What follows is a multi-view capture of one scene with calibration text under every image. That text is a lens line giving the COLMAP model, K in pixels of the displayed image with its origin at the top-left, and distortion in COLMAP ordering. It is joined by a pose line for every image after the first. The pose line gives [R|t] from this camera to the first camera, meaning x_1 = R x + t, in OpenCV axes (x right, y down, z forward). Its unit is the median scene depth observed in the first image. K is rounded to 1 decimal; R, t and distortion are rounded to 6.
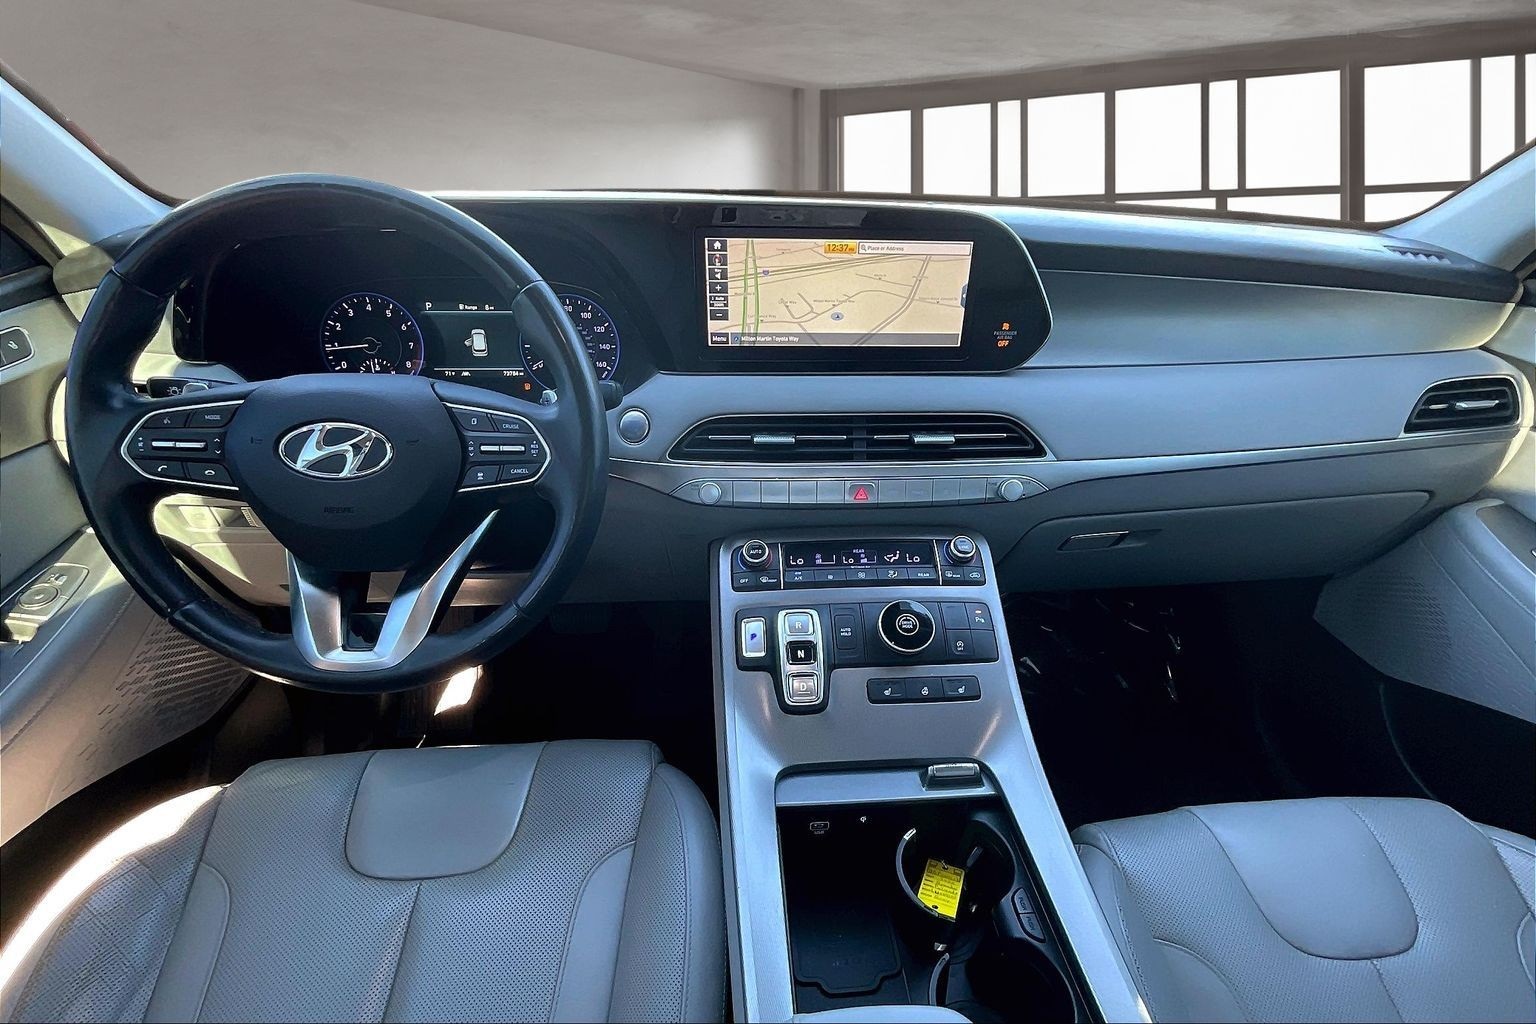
lens RADIAL K [[696.2, 0, 780.4], [0, 696.2, 587.4], [0, 0, 1]] dist [-0.006838, 0.000250]
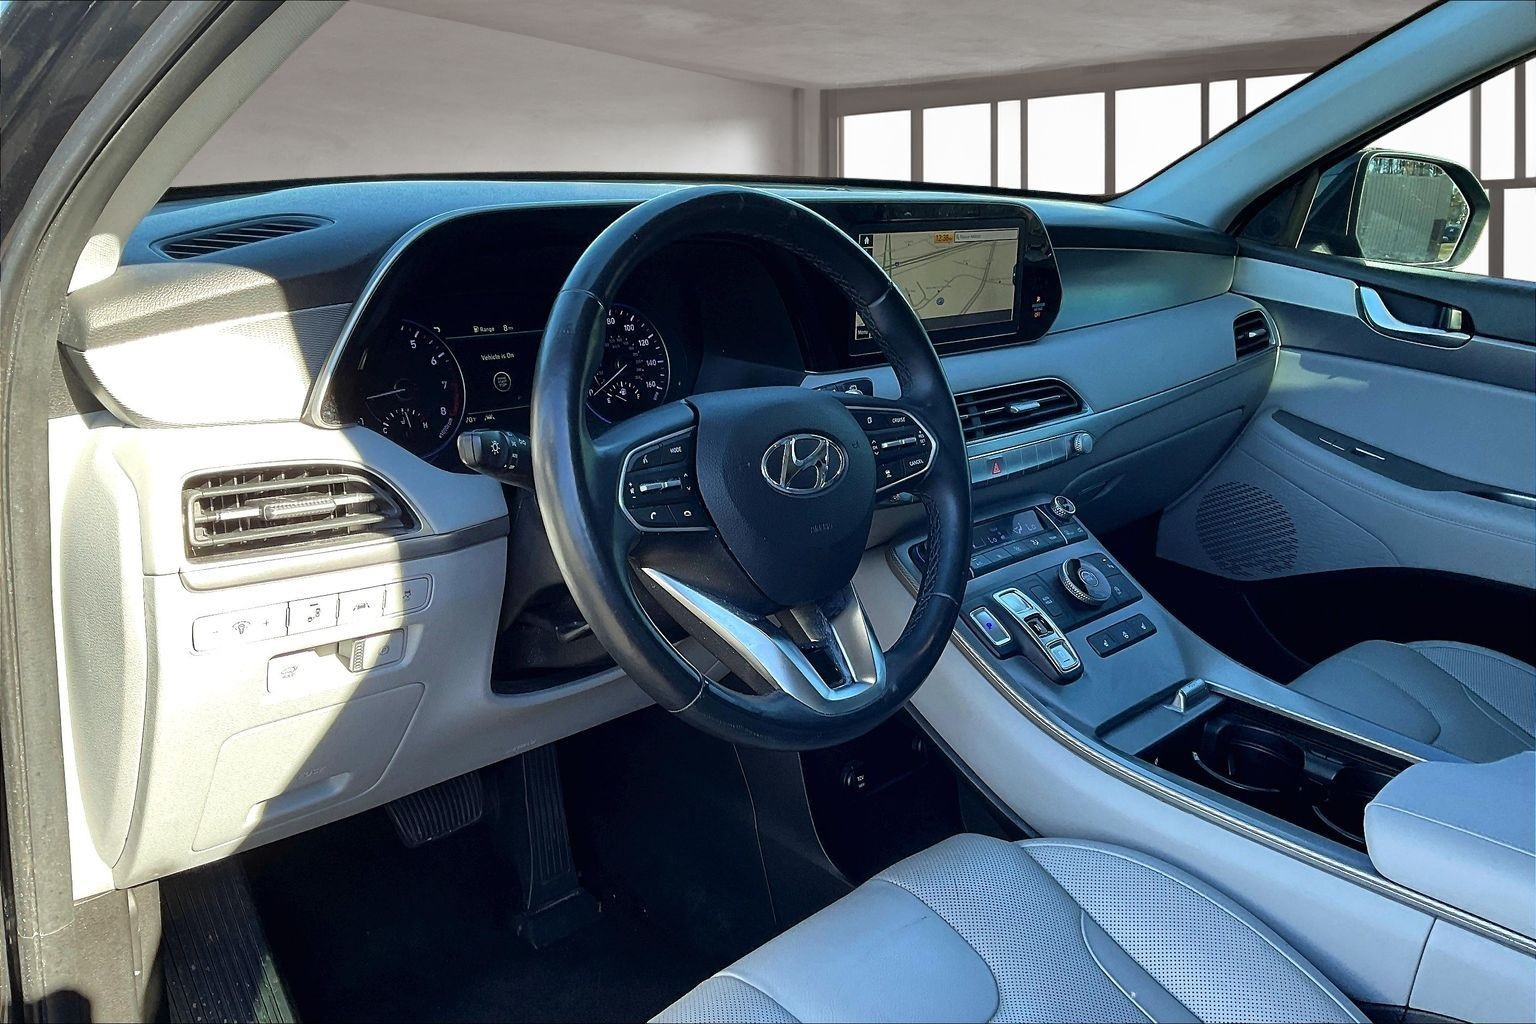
lens RADIAL K [[1277.5, 0, 767.7], [0, 1277.5, 511.6], [0, 0, 1]] dist [0.105396, -0.211338]
pose [[0.751406, -0.171948, 0.637042, -1.308196], [0.312276, 0.943155, -0.113764, 0.028554], [-0.581268, 0.284416, 0.762388, -0.175644]]
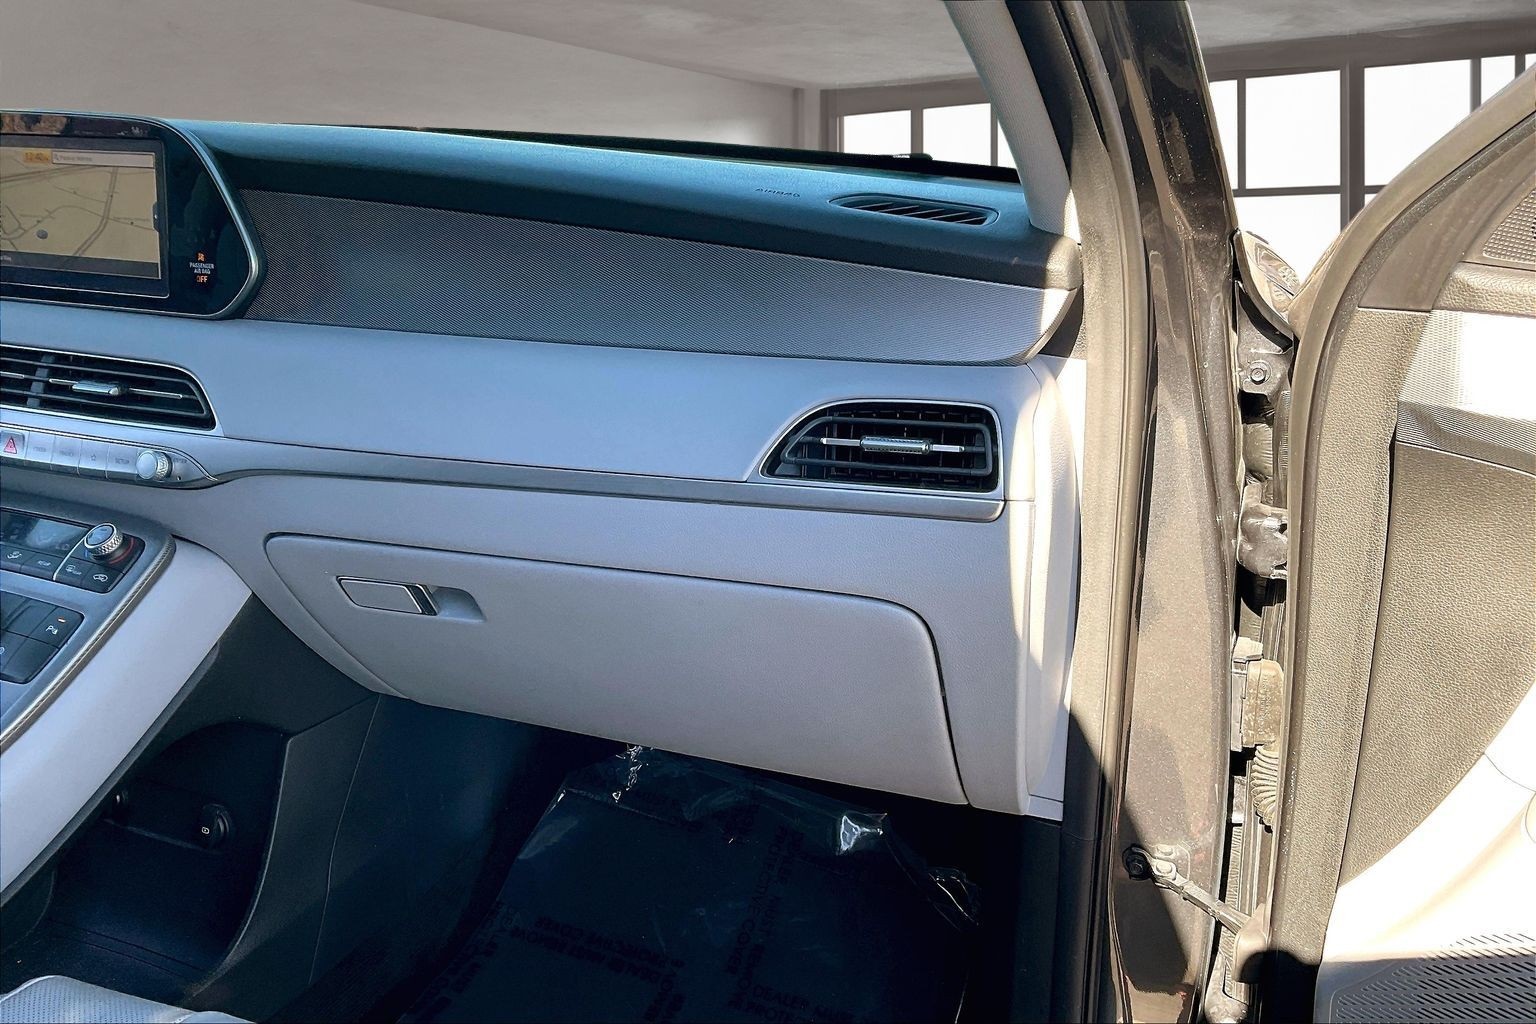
lens RADIAL K [[1392.7, 0, 763.9], [0, 1392.7, 516.8], [0, 0, 1]] dist [-0.024237, -0.013538]
pose [[0.886617, 0.134969, -0.442373, 1.568610], [-0.249239, 0.945140, -0.211167, 0.056062], [0.389603, 0.297480, 0.871616, 0.010878]]
